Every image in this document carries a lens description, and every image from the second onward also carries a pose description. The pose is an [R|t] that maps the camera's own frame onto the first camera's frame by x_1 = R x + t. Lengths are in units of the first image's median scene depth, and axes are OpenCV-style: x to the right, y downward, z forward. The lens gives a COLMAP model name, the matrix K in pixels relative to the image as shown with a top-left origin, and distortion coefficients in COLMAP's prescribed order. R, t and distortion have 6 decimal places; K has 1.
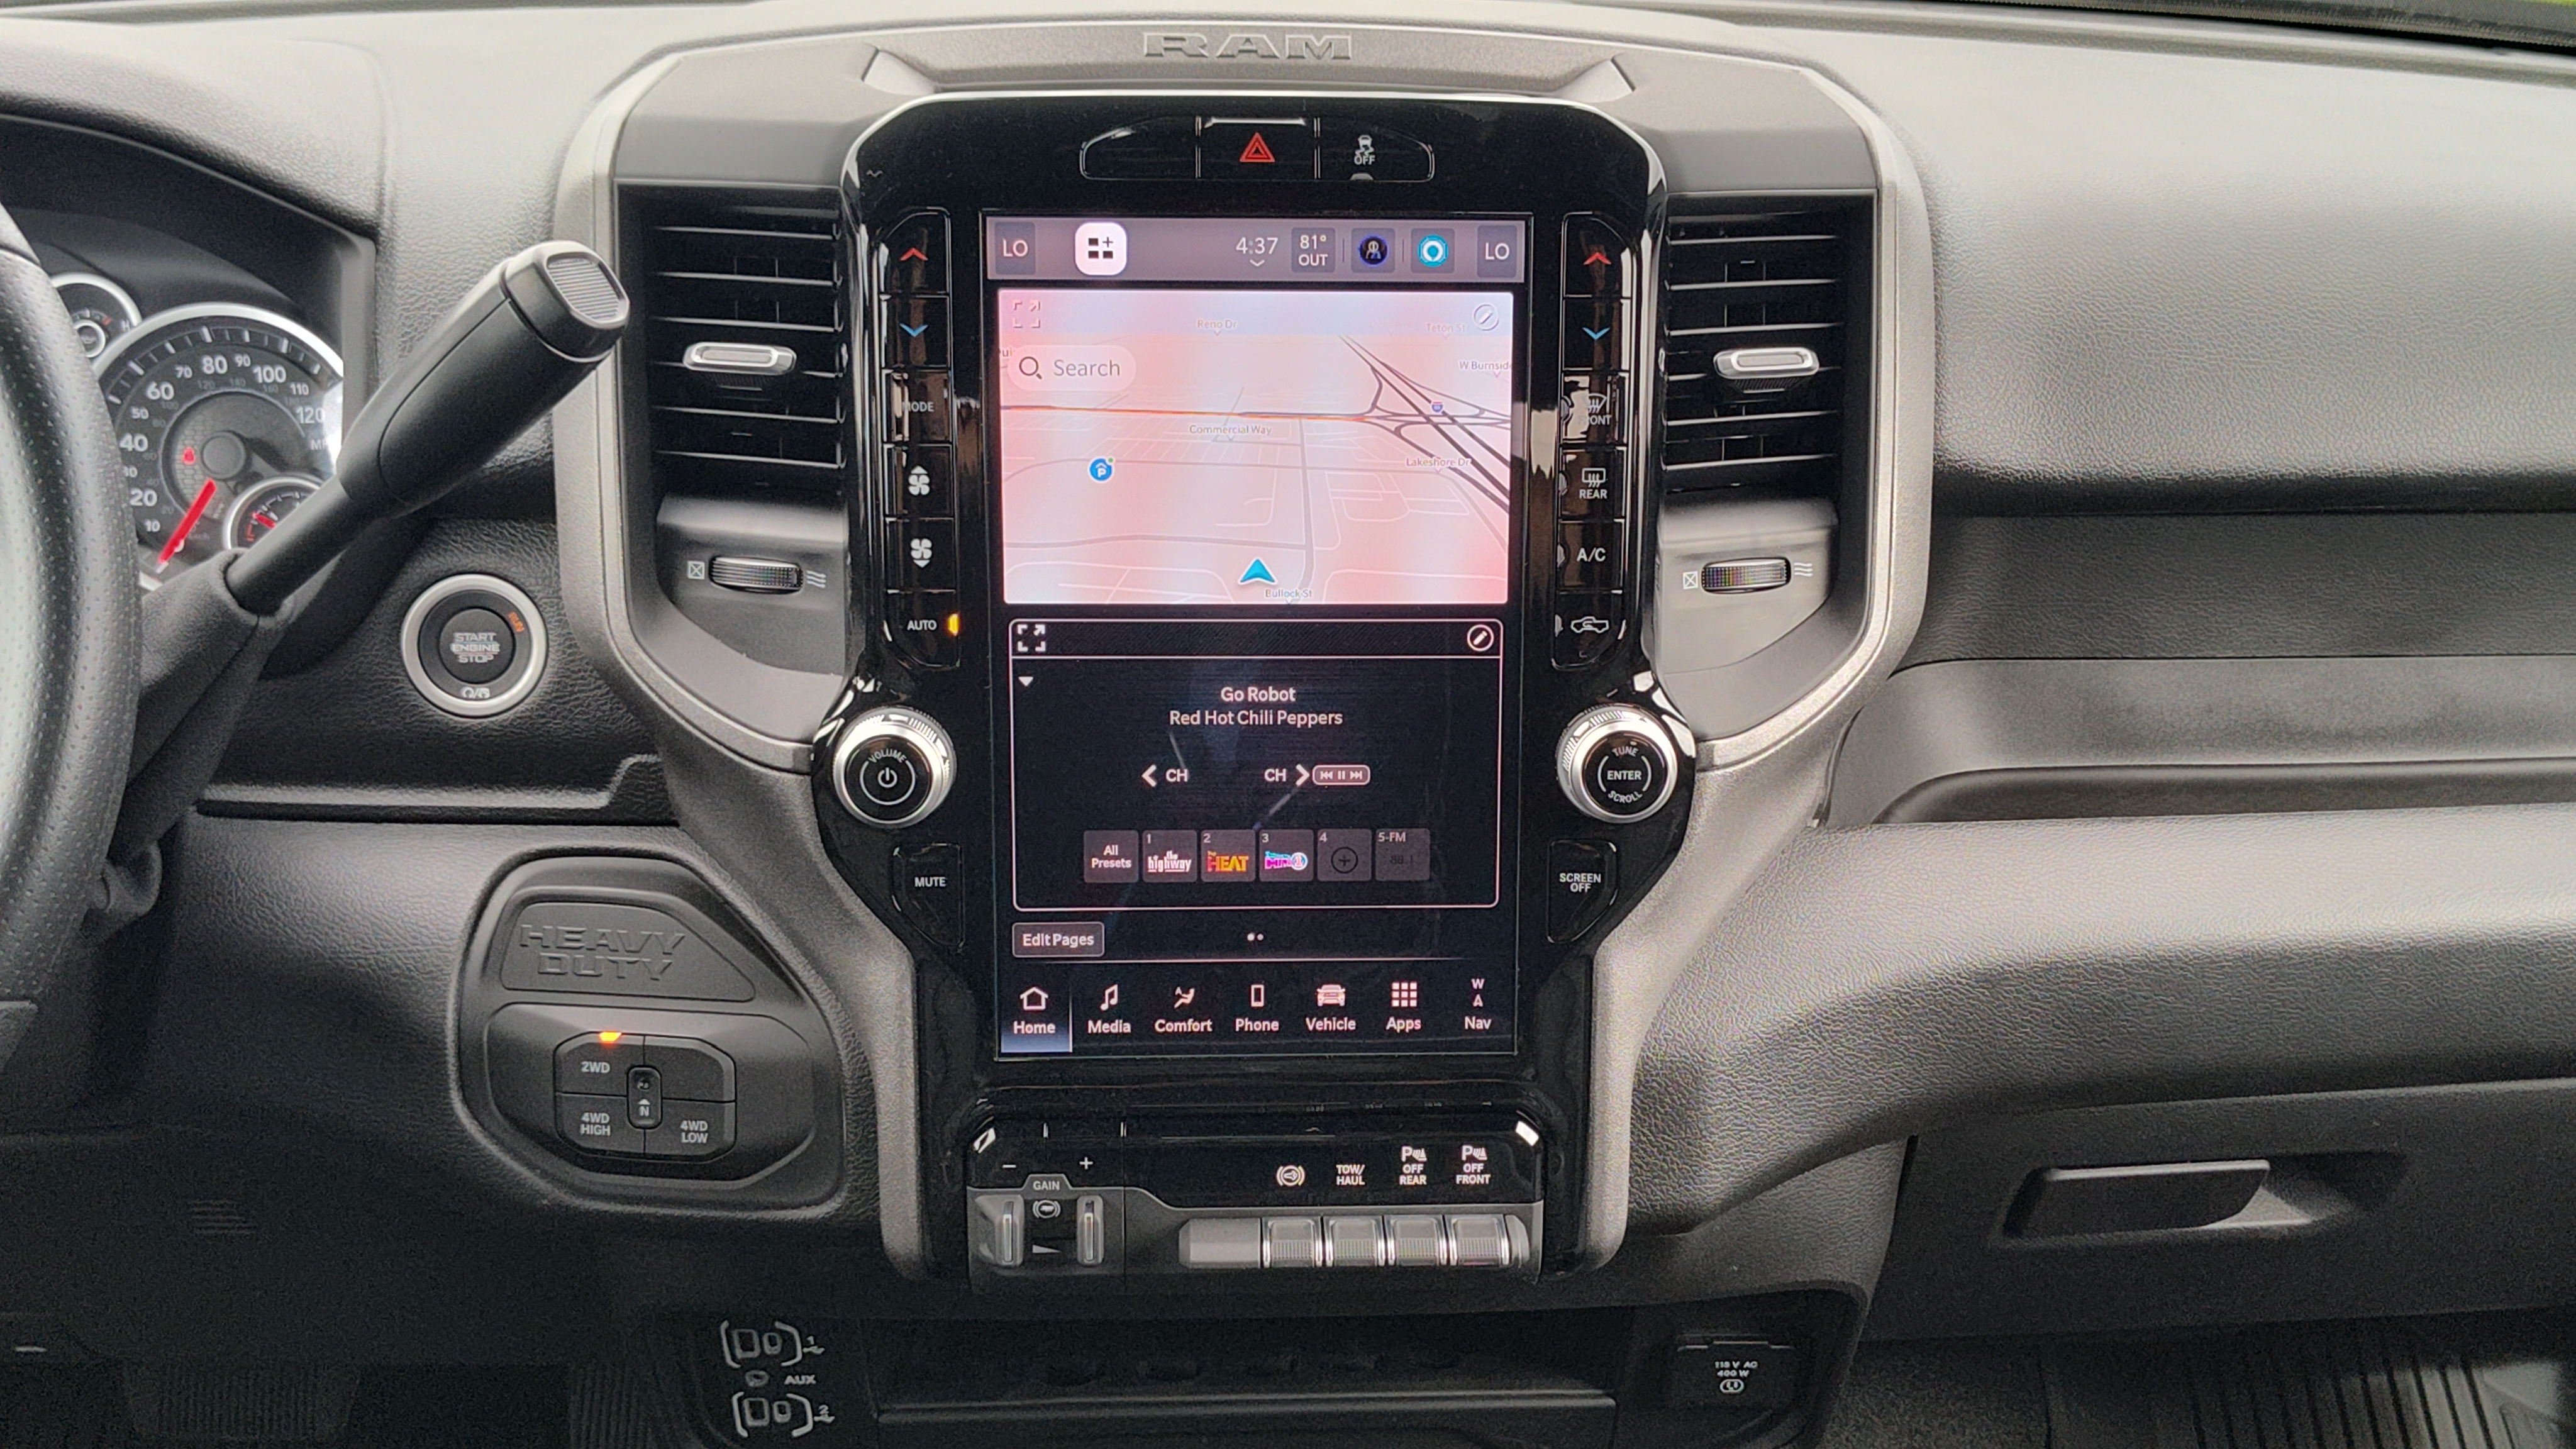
lens RADIAL K [[2625.4, 0, 1291.2], [0, 2625.4, 716.2], [0, 0, 1]] dist [0.065383, 0.000000]
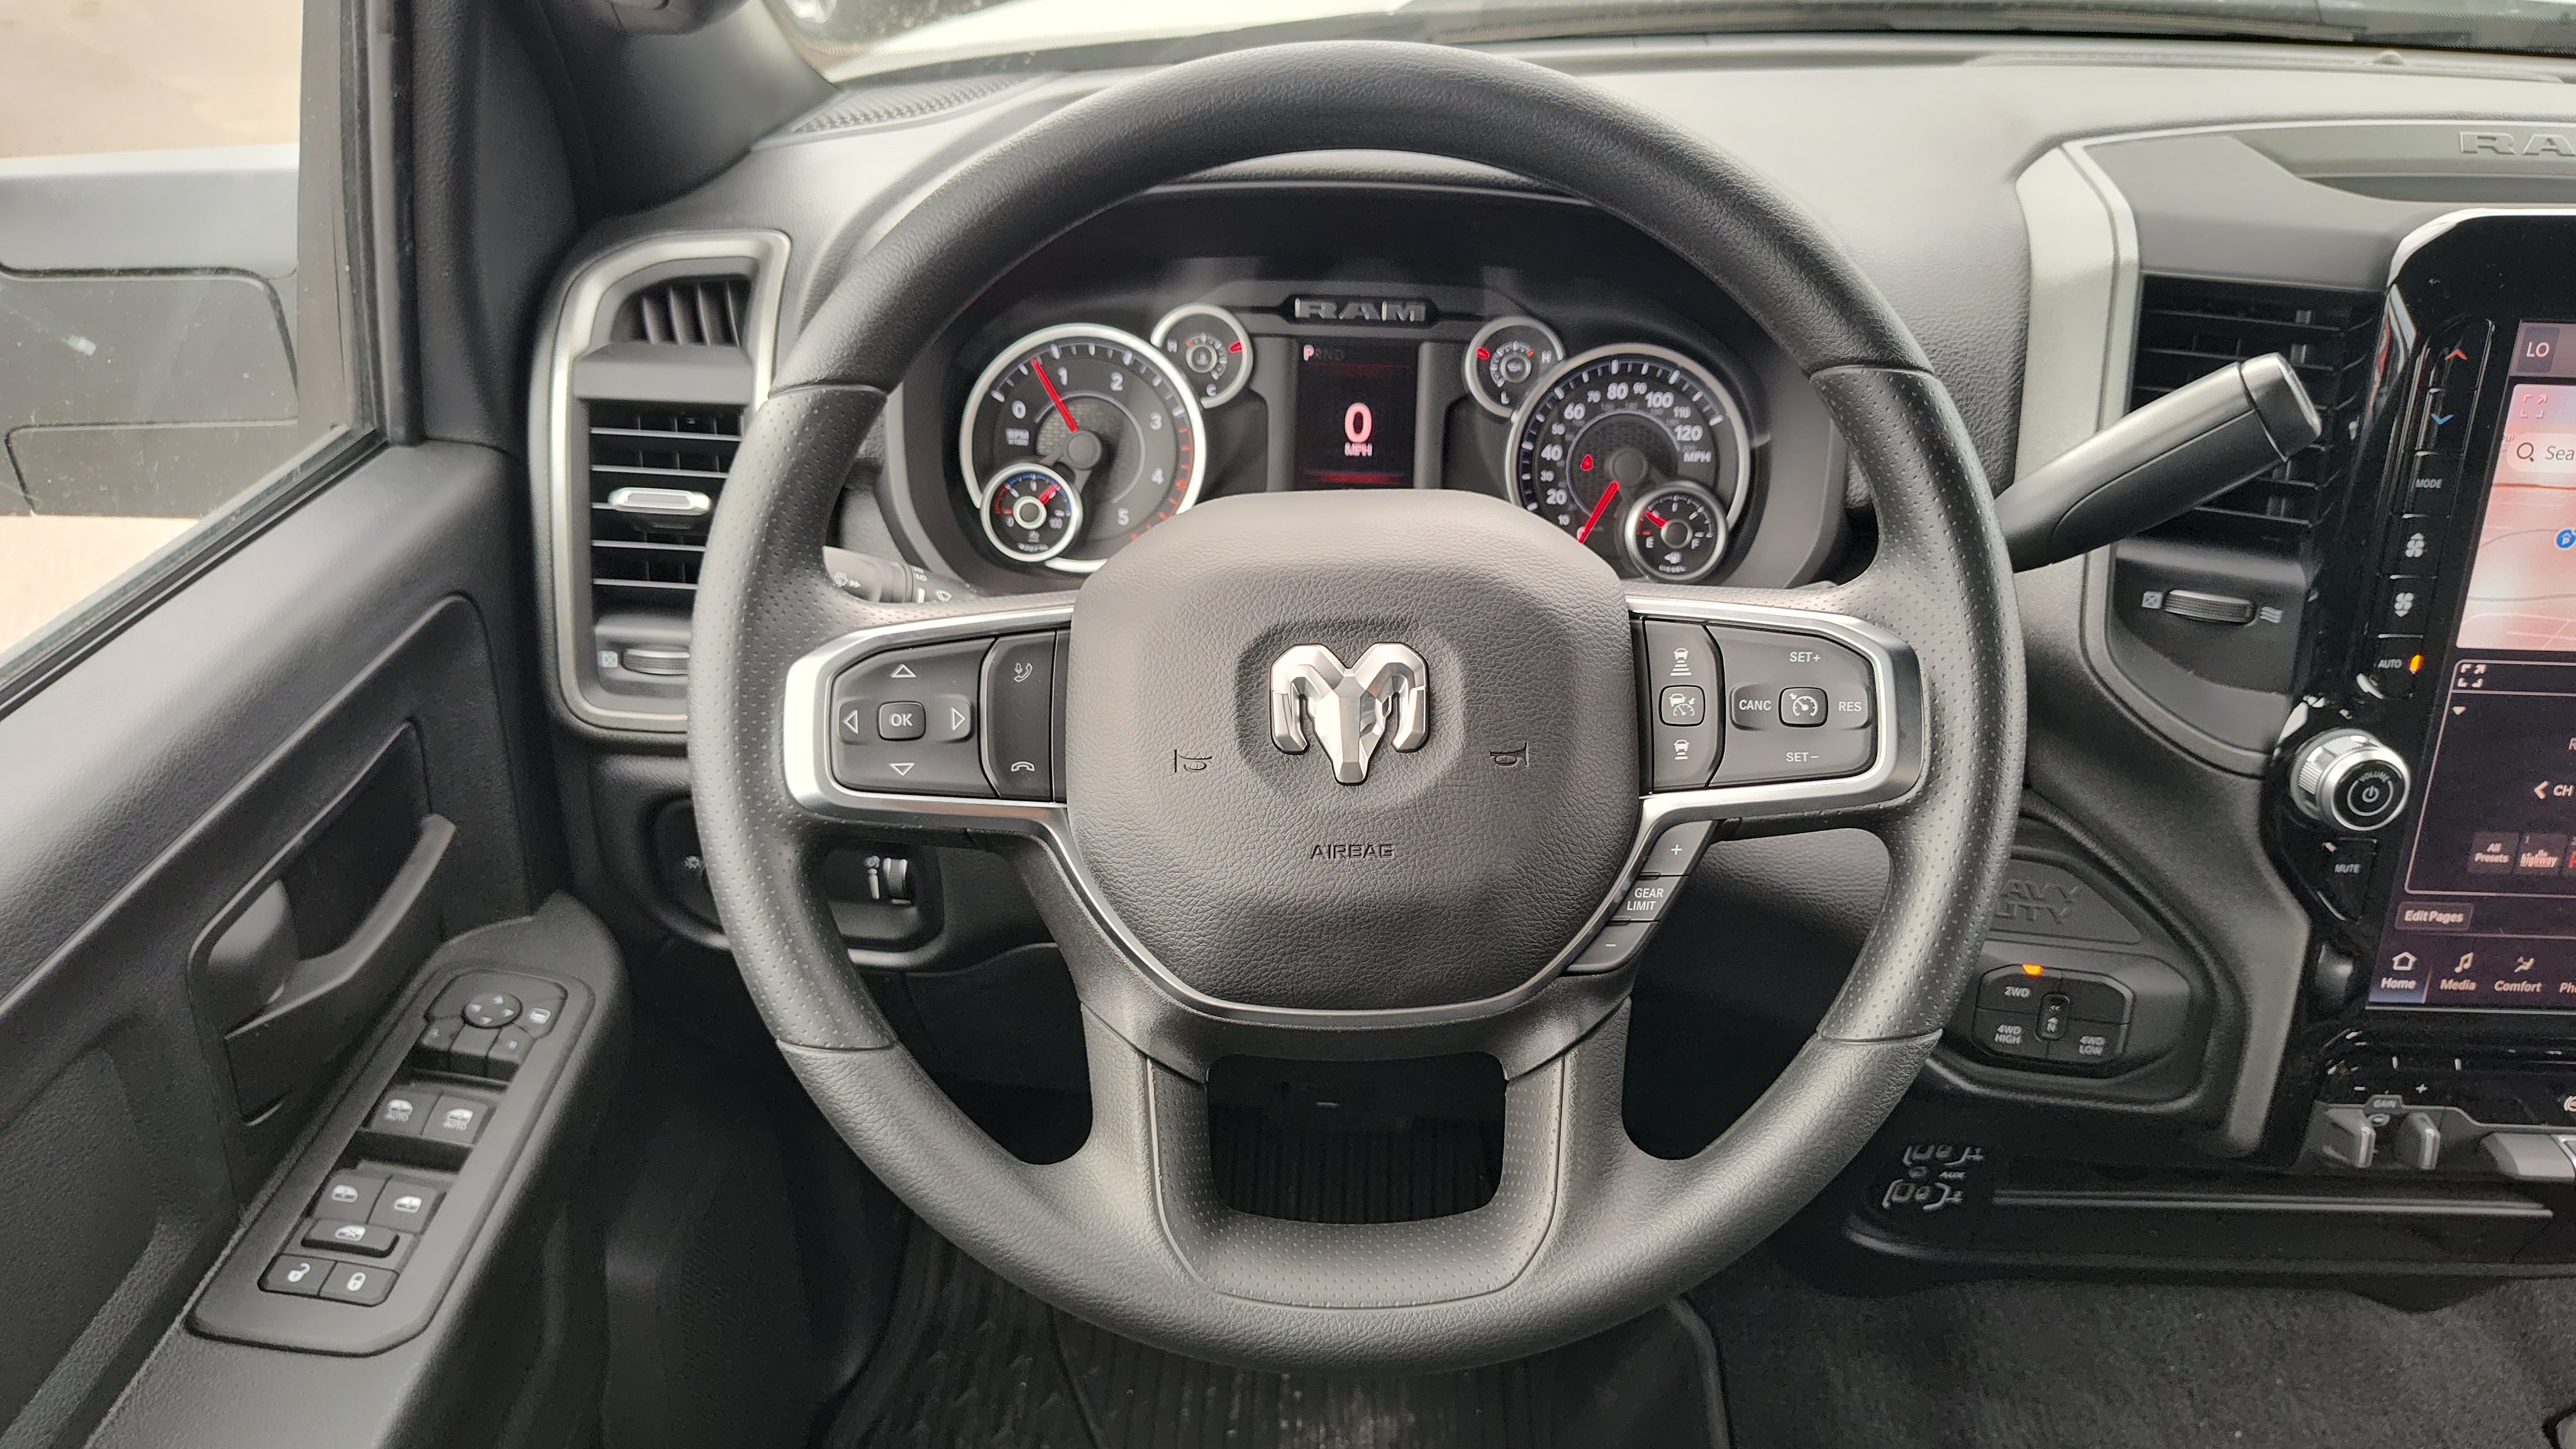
lens RADIAL K [[1792.2, 0, 1310.1], [0, 1792.2, 728.6], [0, 0, 1]] dist [0.004949, -0.002538]
pose [[0.998012, 0.039556, -0.049069, -0.559725], [-0.032434, 0.989862, 0.138280, -0.097399], [0.054042, -0.136414, 0.989177, 0.155386]]
